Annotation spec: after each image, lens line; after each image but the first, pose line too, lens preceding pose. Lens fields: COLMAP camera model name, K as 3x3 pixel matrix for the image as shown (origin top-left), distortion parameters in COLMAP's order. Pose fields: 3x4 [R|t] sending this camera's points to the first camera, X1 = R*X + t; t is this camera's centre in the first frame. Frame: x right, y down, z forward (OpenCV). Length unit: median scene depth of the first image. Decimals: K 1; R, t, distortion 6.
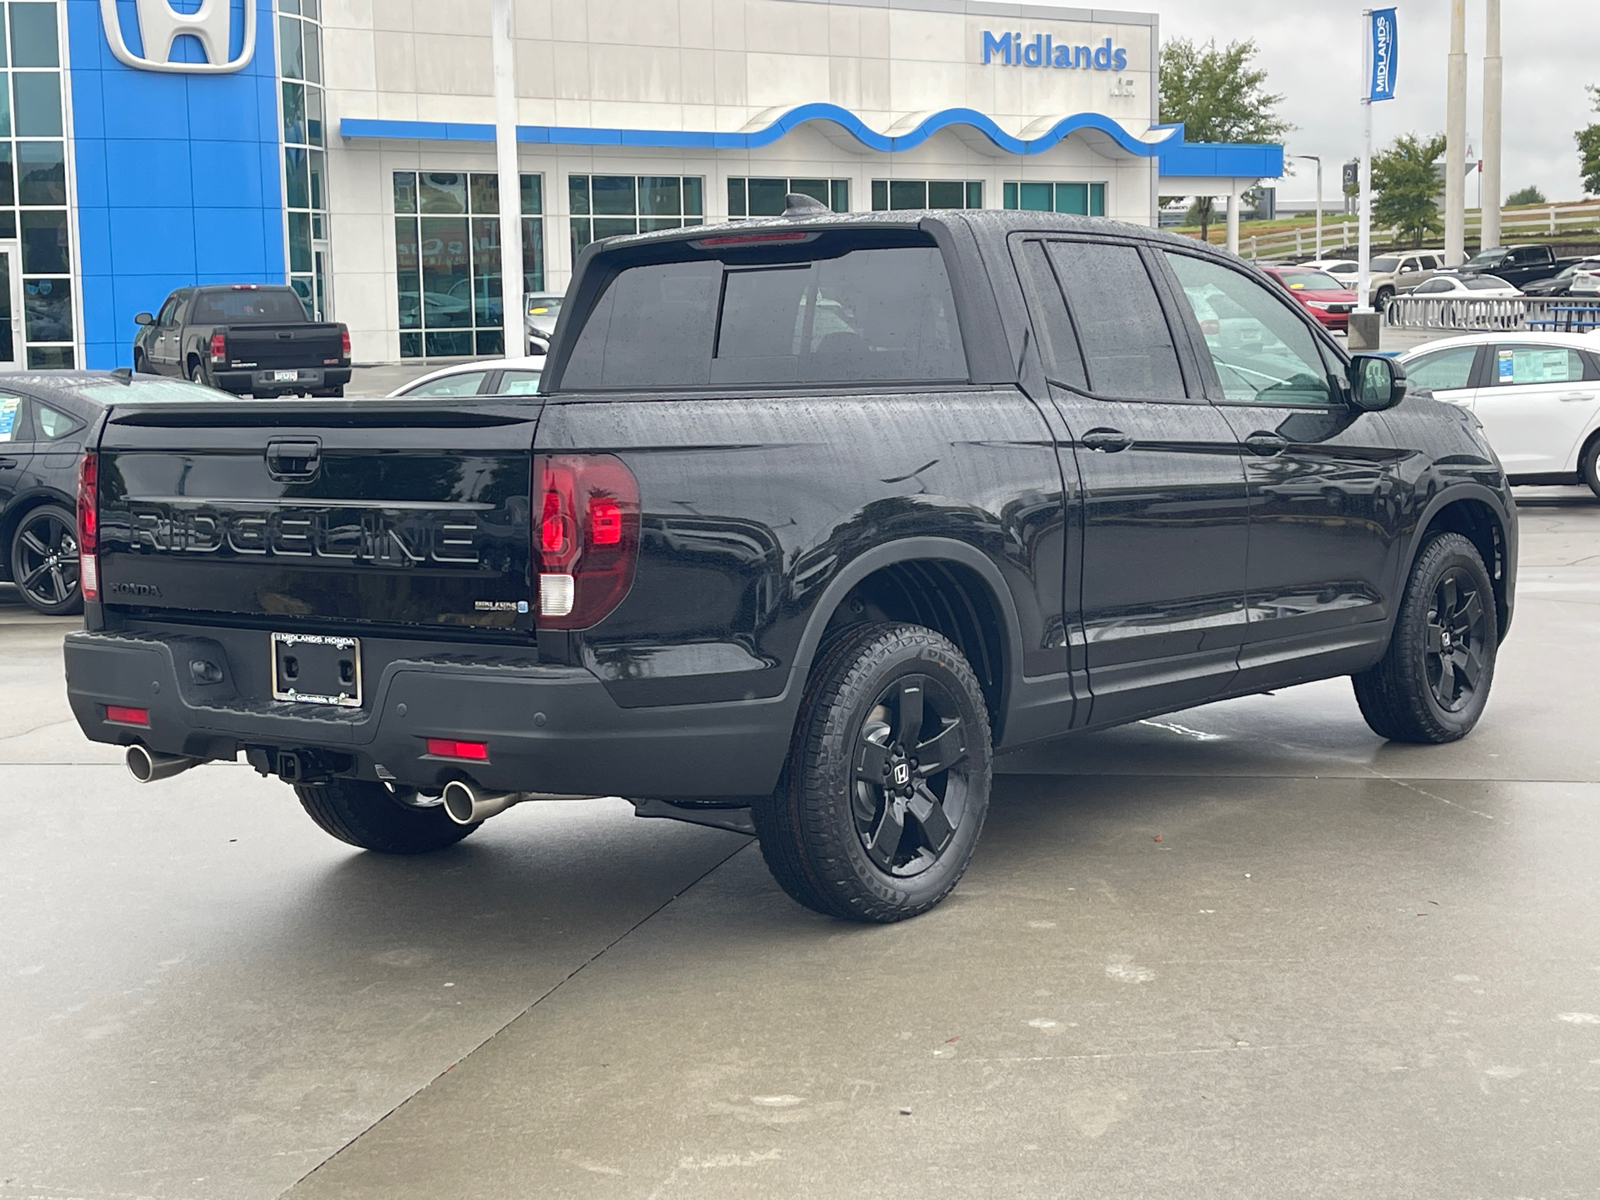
lens RADIAL K [[2483.6, 0, 800.0], [0, 2483.6, 600.0], [0, 0, 1]] dist [0.178659, -0.664012]
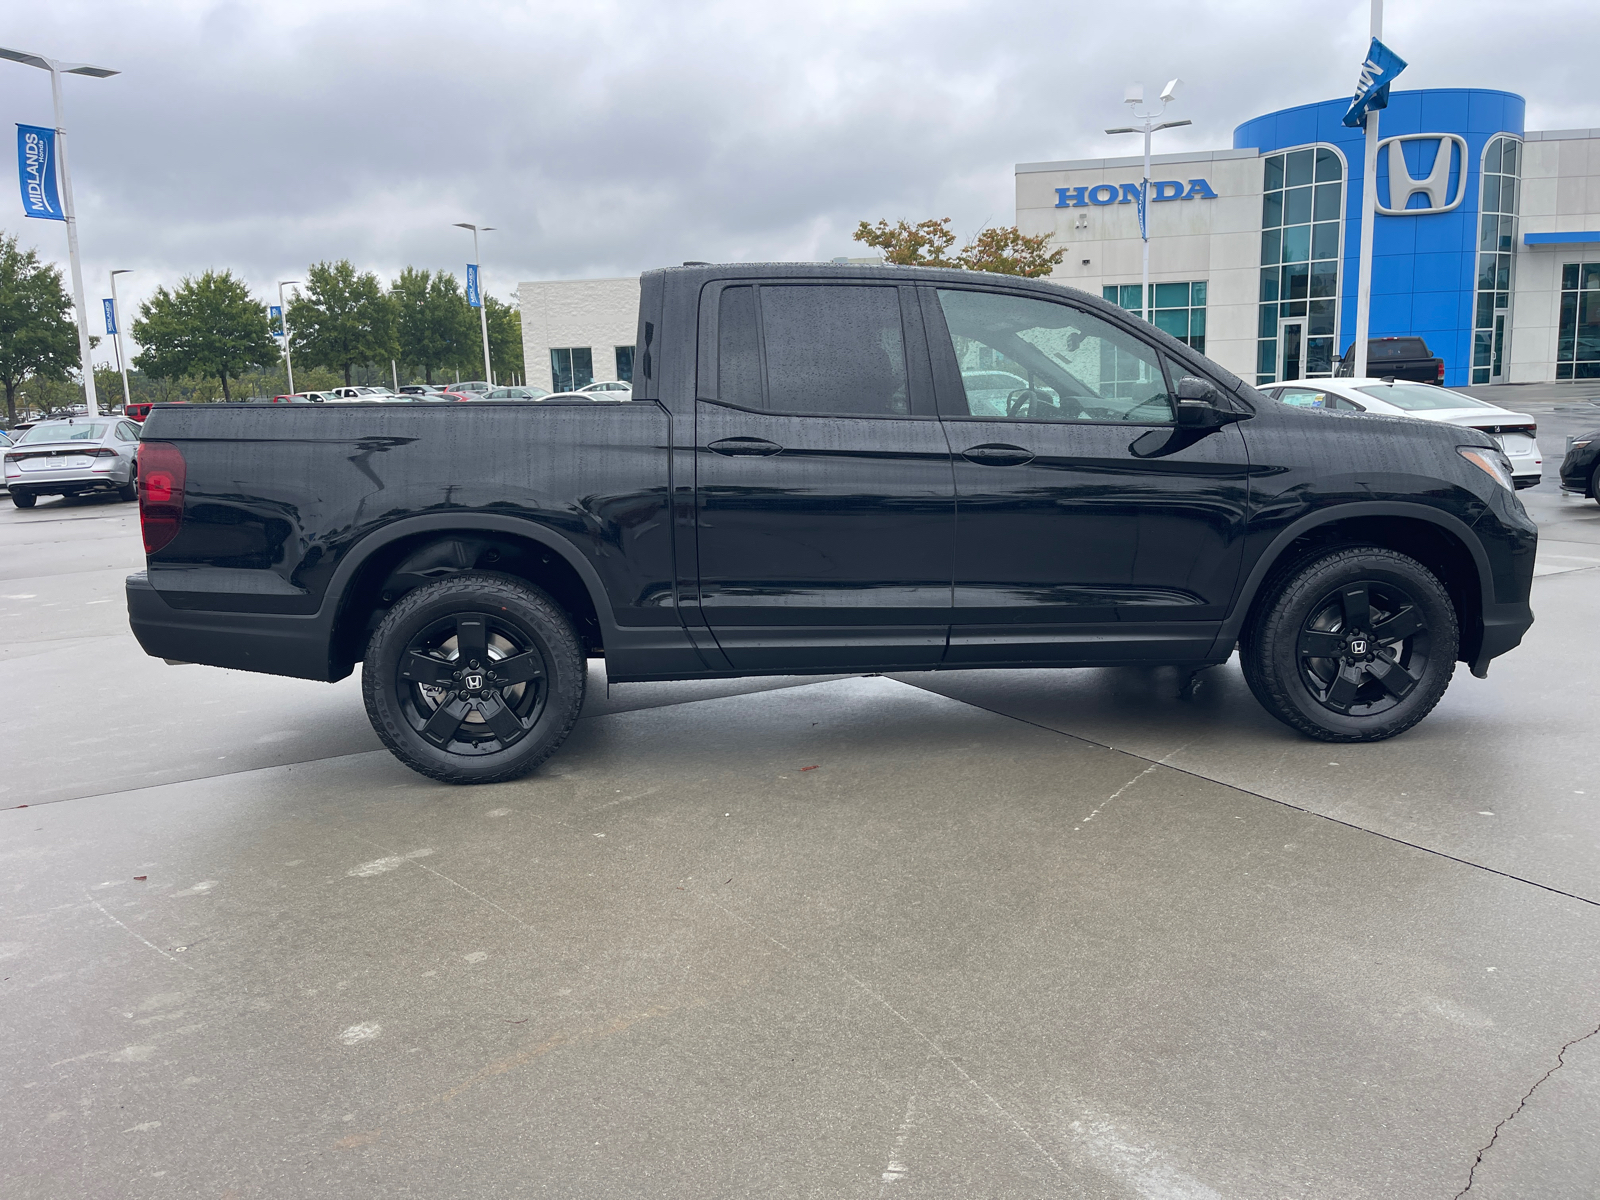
lens RADIAL K [[1206.8, 0, 800.0], [0, 1206.8, 600.0], [0, 0, 1]] dist [0.070053, -0.081392]
pose [[0.699934, 0.129125, -0.702438, 0.586710], [-0.071107, 0.991233, 0.111359, -0.058479], [0.710659, -0.027996, 0.702979, 0.602437]]
